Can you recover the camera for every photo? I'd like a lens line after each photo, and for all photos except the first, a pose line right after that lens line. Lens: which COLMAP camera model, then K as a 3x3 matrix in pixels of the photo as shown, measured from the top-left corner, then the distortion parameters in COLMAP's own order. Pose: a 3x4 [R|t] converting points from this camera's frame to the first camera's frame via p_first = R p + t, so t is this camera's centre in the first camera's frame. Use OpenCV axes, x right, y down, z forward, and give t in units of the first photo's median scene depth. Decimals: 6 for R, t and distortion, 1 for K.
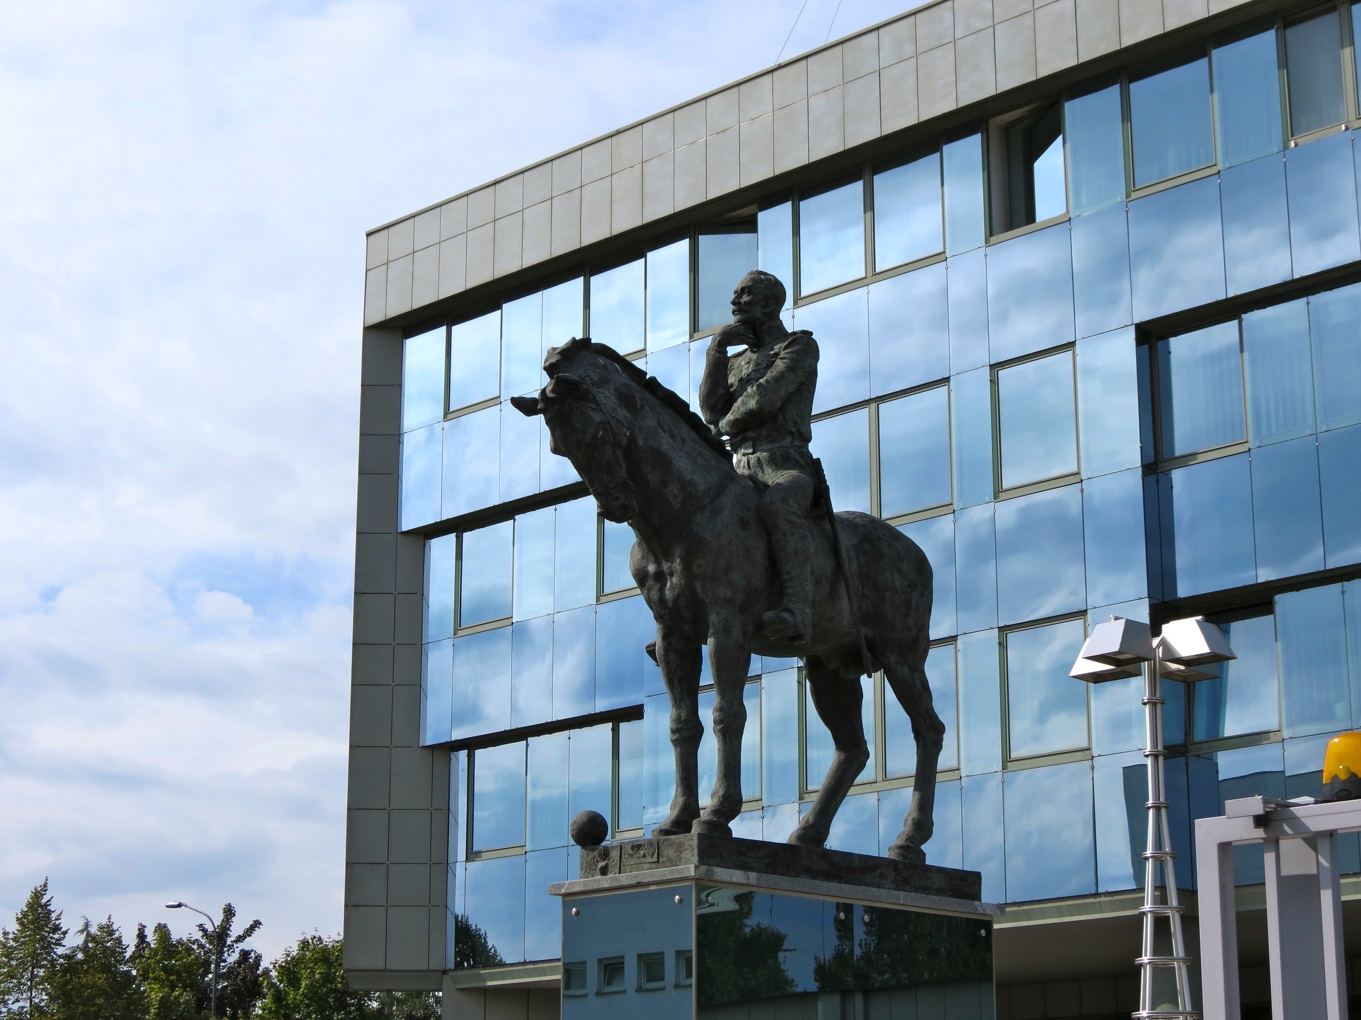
lens RADIAL K [[2713.0, 0, 680.5], [0, 2713.0, 510.0], [0, 0, 1]] dist [0.060252, 0.360610]
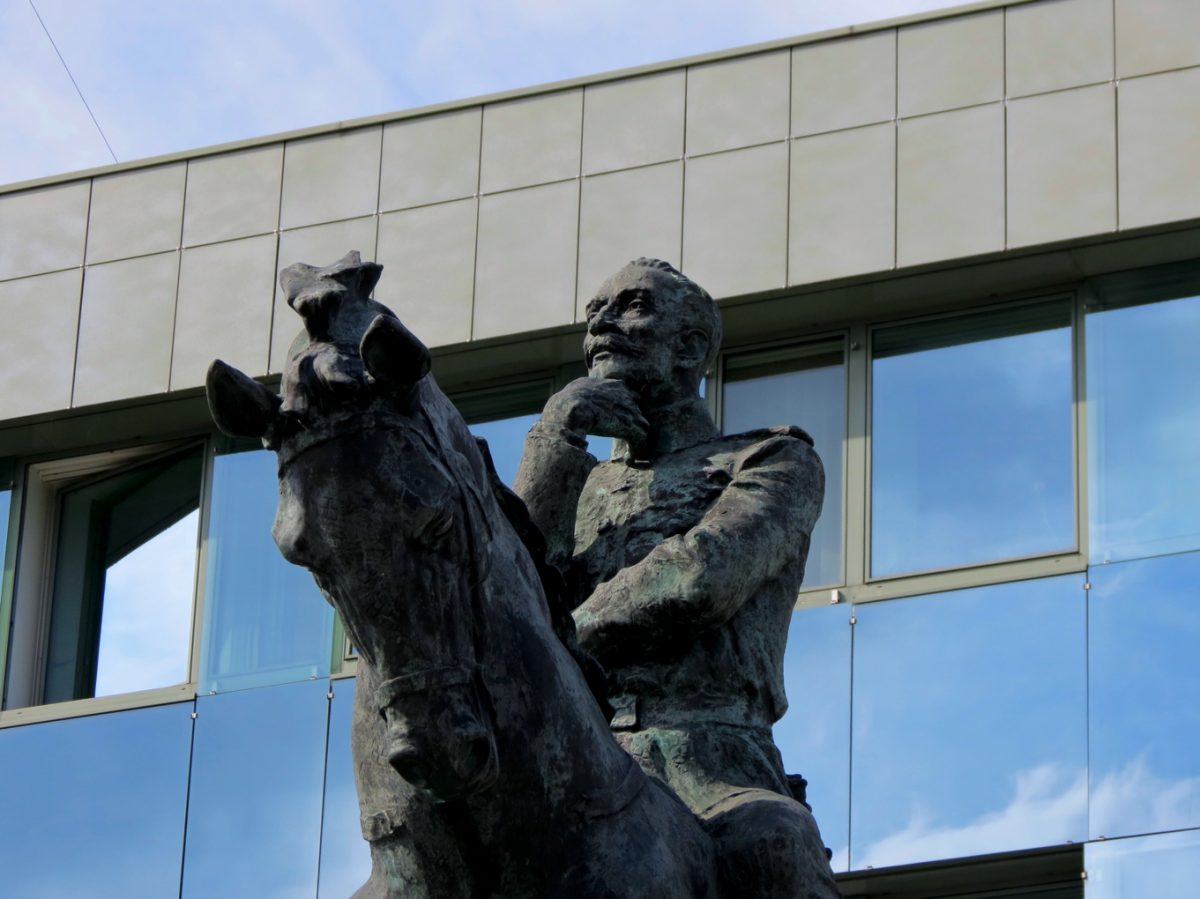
lens RADIAL K [[5086.0, 0, 600.0], [0, 5086.0, 449.5], [0, 0, 1]] dist [-0.104767, -0.641034]
pose [[0.915024, 0.206282, 0.346667, -0.216392], [-0.127370, 0.963143, -0.236922, 0.102561], [-0.382762, 0.172634, 0.907574, 0.390510]]
